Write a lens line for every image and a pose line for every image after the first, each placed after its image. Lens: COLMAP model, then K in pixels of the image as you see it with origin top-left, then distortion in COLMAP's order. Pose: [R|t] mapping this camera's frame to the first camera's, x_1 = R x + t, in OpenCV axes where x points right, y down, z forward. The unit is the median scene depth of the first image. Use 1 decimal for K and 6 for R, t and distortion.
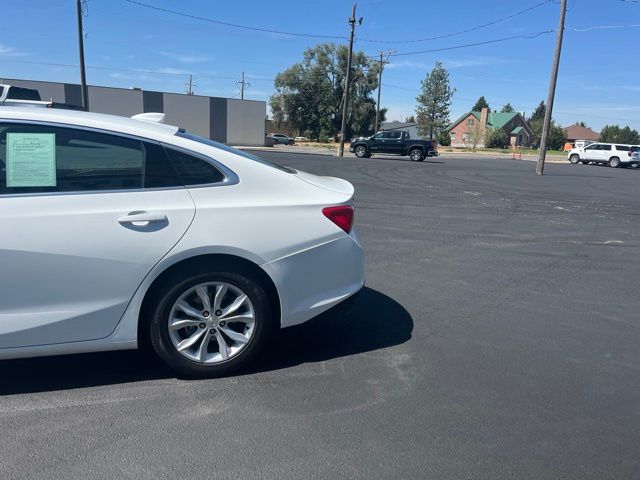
lens RADIAL K [[483.2, 0, 317.4], [0, 483.2, 236.0], [0, 0, 1]] dist [0.055894, -0.080047]
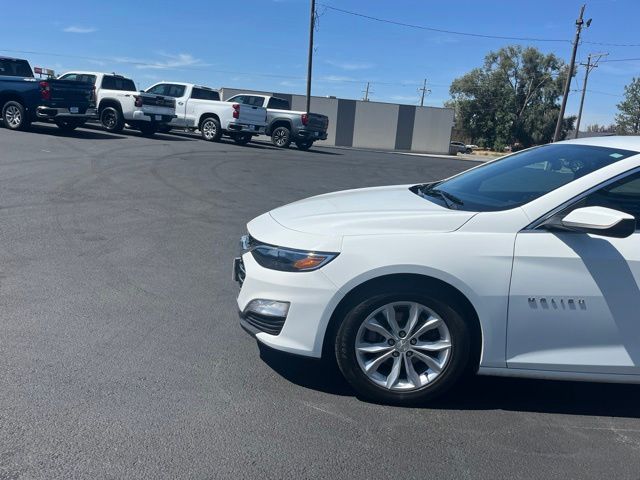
lens RADIAL K [[483.6, 0, 311.4], [0, 483.6, 245.6], [0, 0, 1]] dist [0.044507, -0.060040]
pose [[0.949080, 0.089790, -0.301970, -0.094331], [-0.087716, 0.995936, 0.020451, 0.000846], [0.302579, 0.007078, 0.953098, -0.018591]]
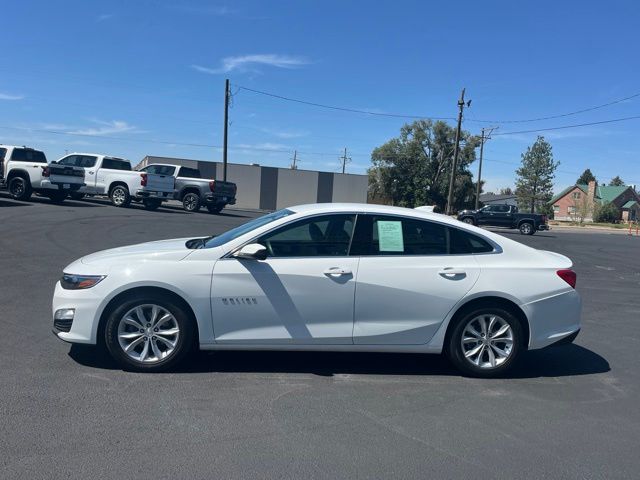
lens RADIAL K [[483.2, 0, 314.9], [0, 483.2, 240.3], [0, 0, 1]] dist [0.055894, -0.080047]
pose [[0.982782, 0.027140, -0.182765, -0.040443], [-0.050947, 0.990612, -0.126856, 0.007040], [0.177606, 0.133983, 0.974938, -0.055915]]
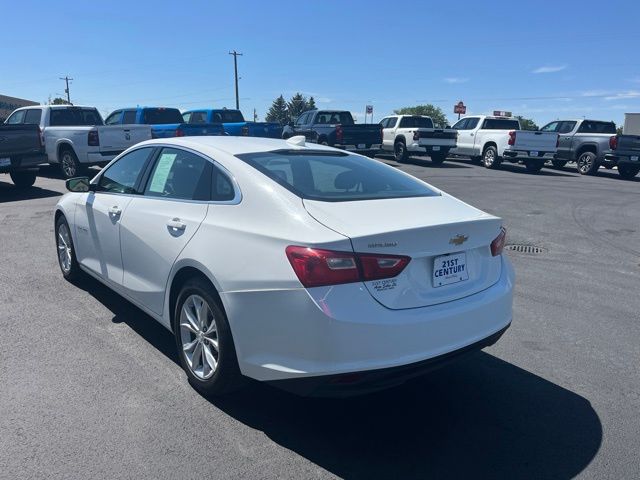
lens RADIAL K [[483.6, 0, 313.9], [0, 483.6, 243.3], [0, 0, 1]] dist [0.044507, -0.060040]
pose [[0.382857, 0.147366, -0.911978, 0.064322], [-0.198819, 0.977205, 0.074440, -0.011192], [0.902159, 0.152819, 0.403429, 0.065269]]
